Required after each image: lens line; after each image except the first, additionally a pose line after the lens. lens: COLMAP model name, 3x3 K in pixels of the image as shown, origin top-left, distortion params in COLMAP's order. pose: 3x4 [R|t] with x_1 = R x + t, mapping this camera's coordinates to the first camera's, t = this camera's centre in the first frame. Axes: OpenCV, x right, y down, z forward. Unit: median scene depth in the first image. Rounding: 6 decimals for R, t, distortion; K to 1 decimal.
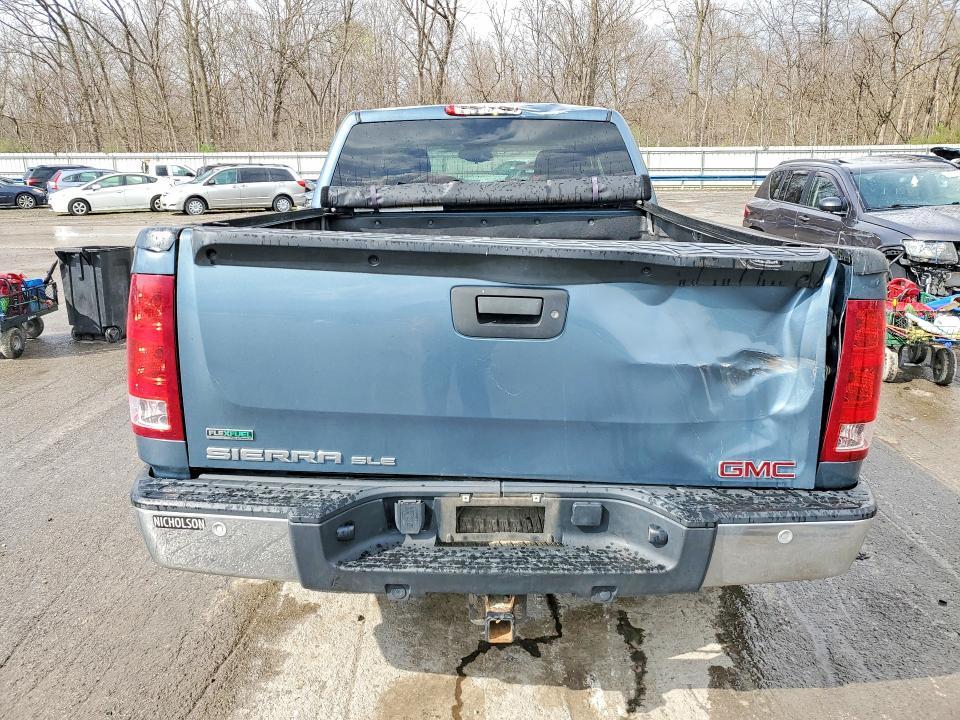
lens RADIAL K [[731.2, 0, 473.9], [0, 731.2, 359.9], [0, 0, 1]] dist [0.005569, 0.007863]
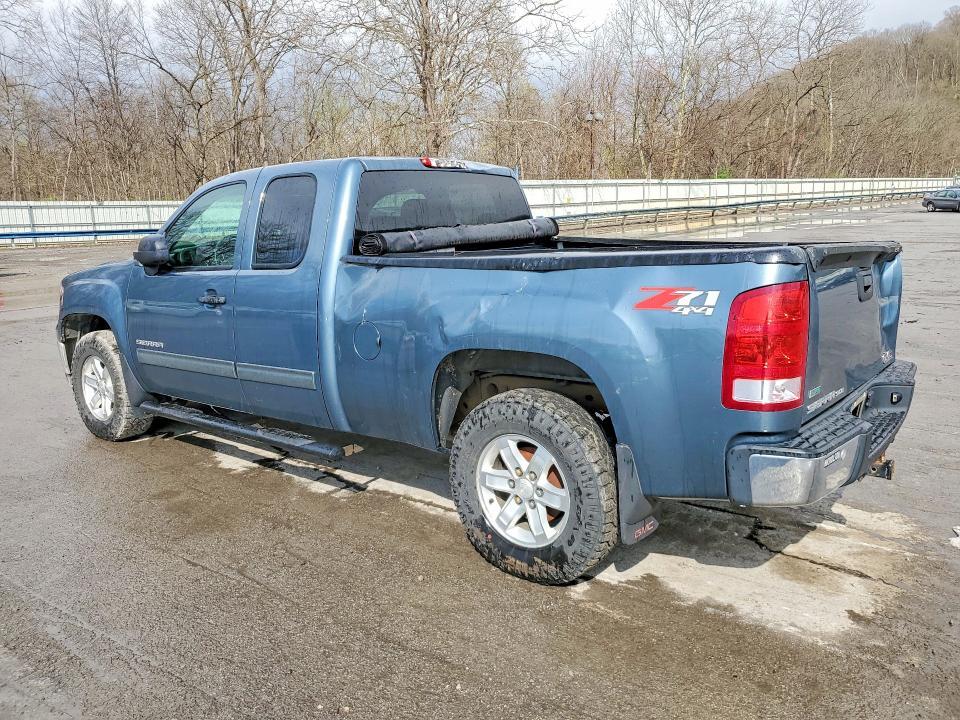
lens RADIAL K [[731.2, 0, 473.9], [0, 731.2, 359.9], [0, 0, 1]] dist [0.005569, 0.007863]
pose [[0.621736, -0.164210, 0.765819, -0.894676], [0.218507, 0.975319, 0.031735, -0.073141], [-0.752129, 0.147606, 0.642272, 0.290651]]
